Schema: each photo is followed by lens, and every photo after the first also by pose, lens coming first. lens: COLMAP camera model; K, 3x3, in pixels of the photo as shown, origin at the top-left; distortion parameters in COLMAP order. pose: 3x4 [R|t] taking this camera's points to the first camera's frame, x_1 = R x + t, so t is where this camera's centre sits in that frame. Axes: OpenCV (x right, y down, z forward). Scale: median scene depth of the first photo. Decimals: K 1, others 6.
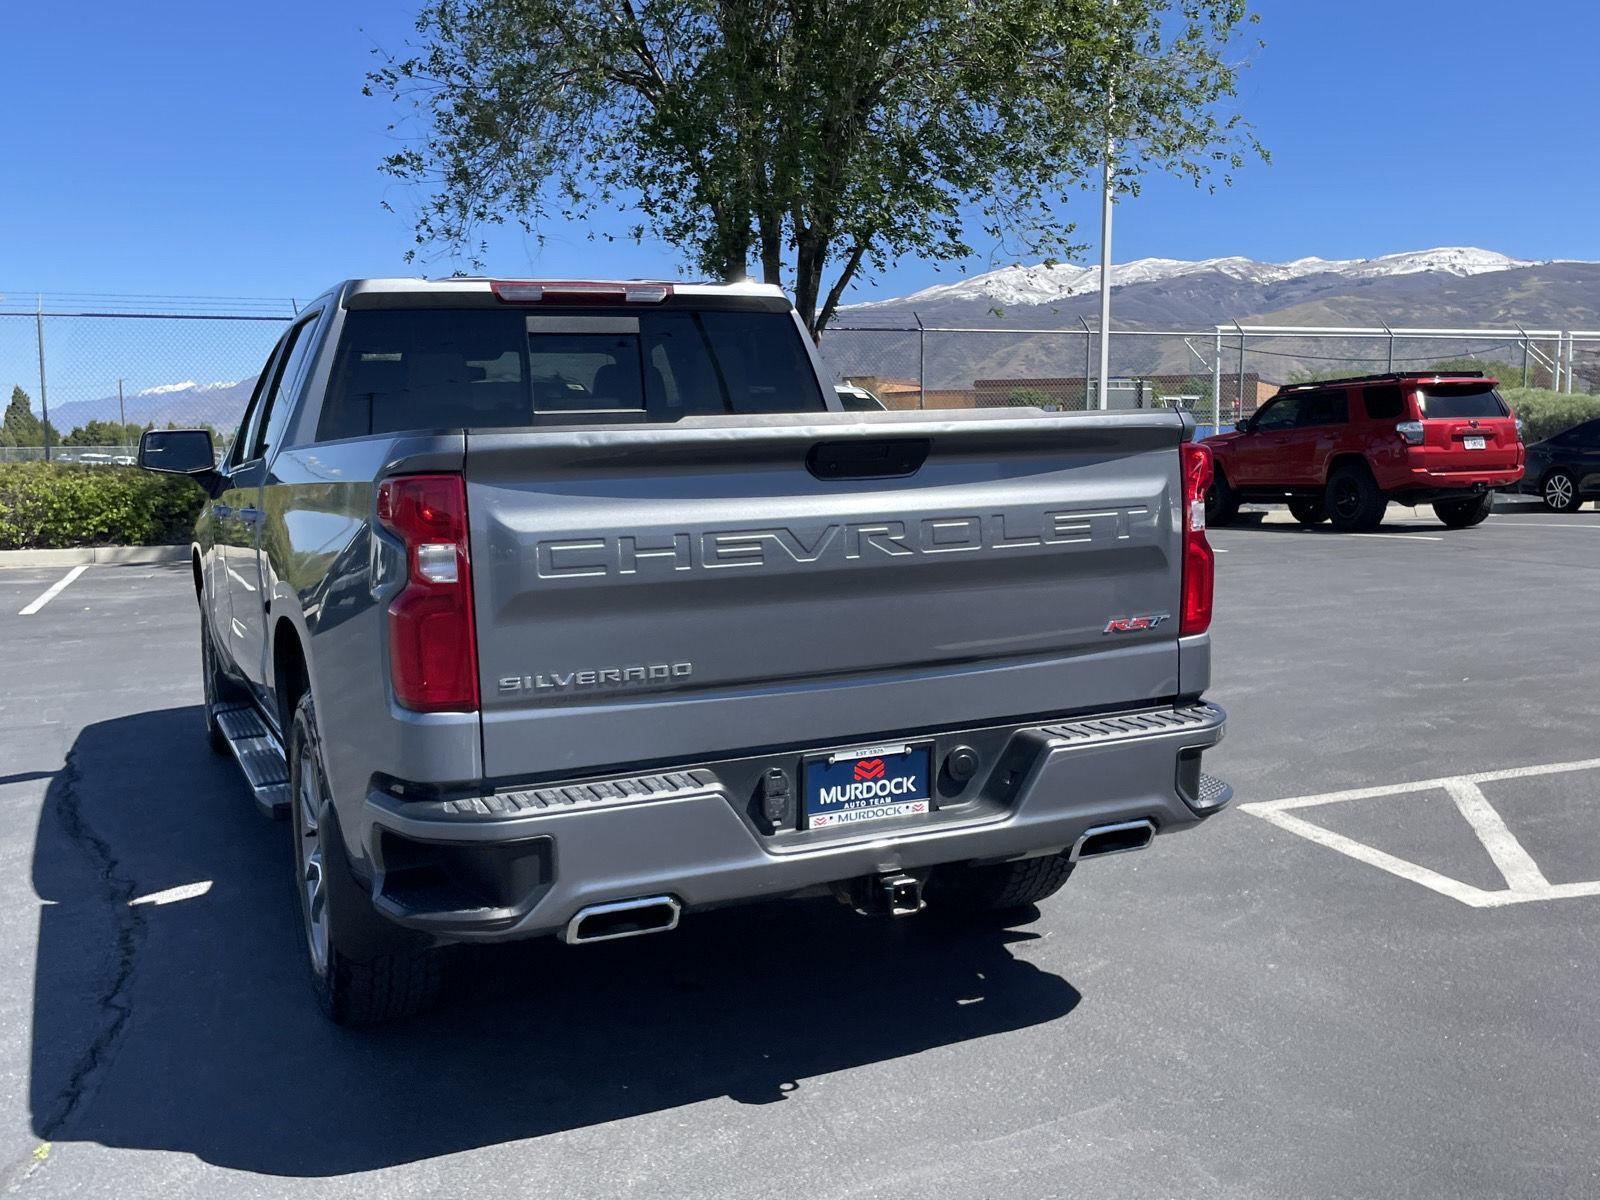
lens RADIAL K [[1555.0, 0, 813.9], [0, 1555.0, 598.4], [0, 0, 1]] dist [0.130847, -0.221997]
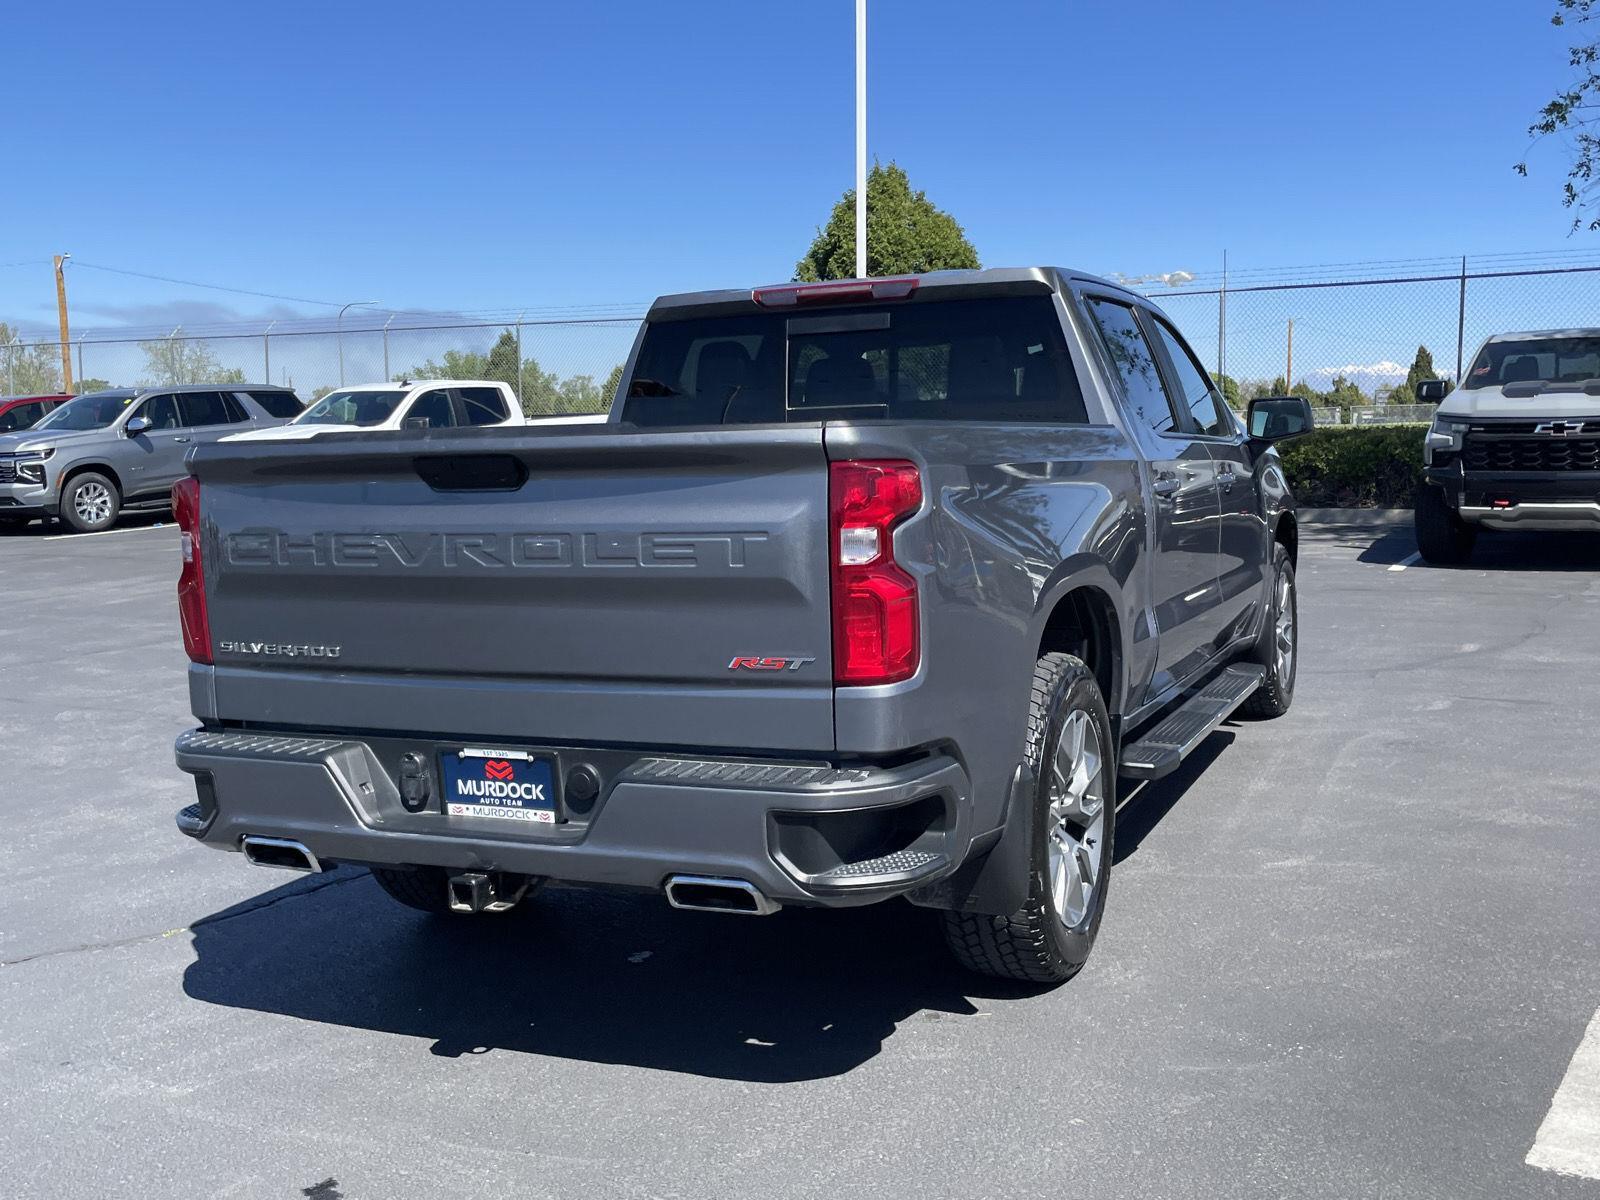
lens RADIAL K [[1553.9, 0, 825.0], [0, 1553.9, 584.8], [0, 0, 1]] dist [0.121524, -0.192014]
pose [[0.670371, 0.082870, -0.737384, 0.932717], [-0.068223, 0.996419, 0.049958, -0.080023], [0.738883, 0.016816, 0.673624, 0.449319]]
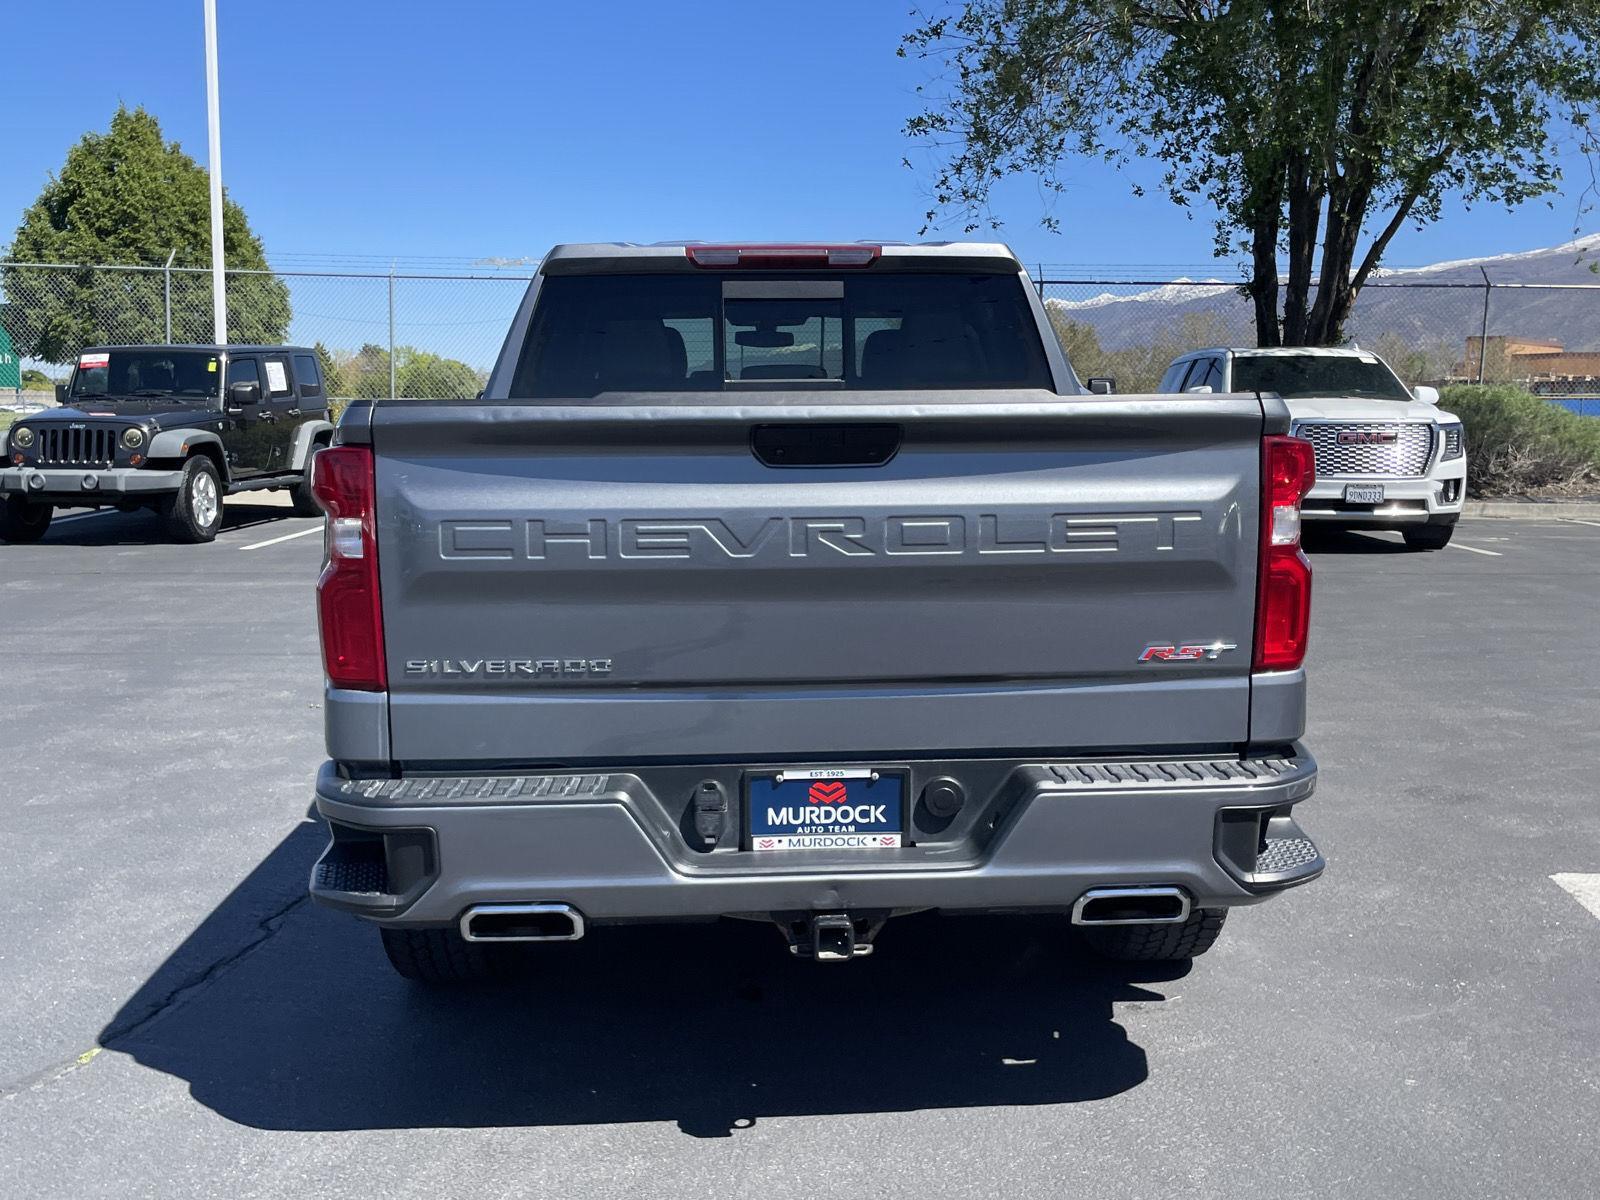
lens RADIAL K [[1556.1, 0, 816.1], [0, 1556.1, 607.9], [0, 0, 1]] dist [0.121204, -0.194078]
pose [[0.933699, 0.070841, -0.350980, 0.332396], [-0.059716, 0.997313, 0.042435, -0.033273], [0.353043, -0.018663, 0.935421, 0.160469]]
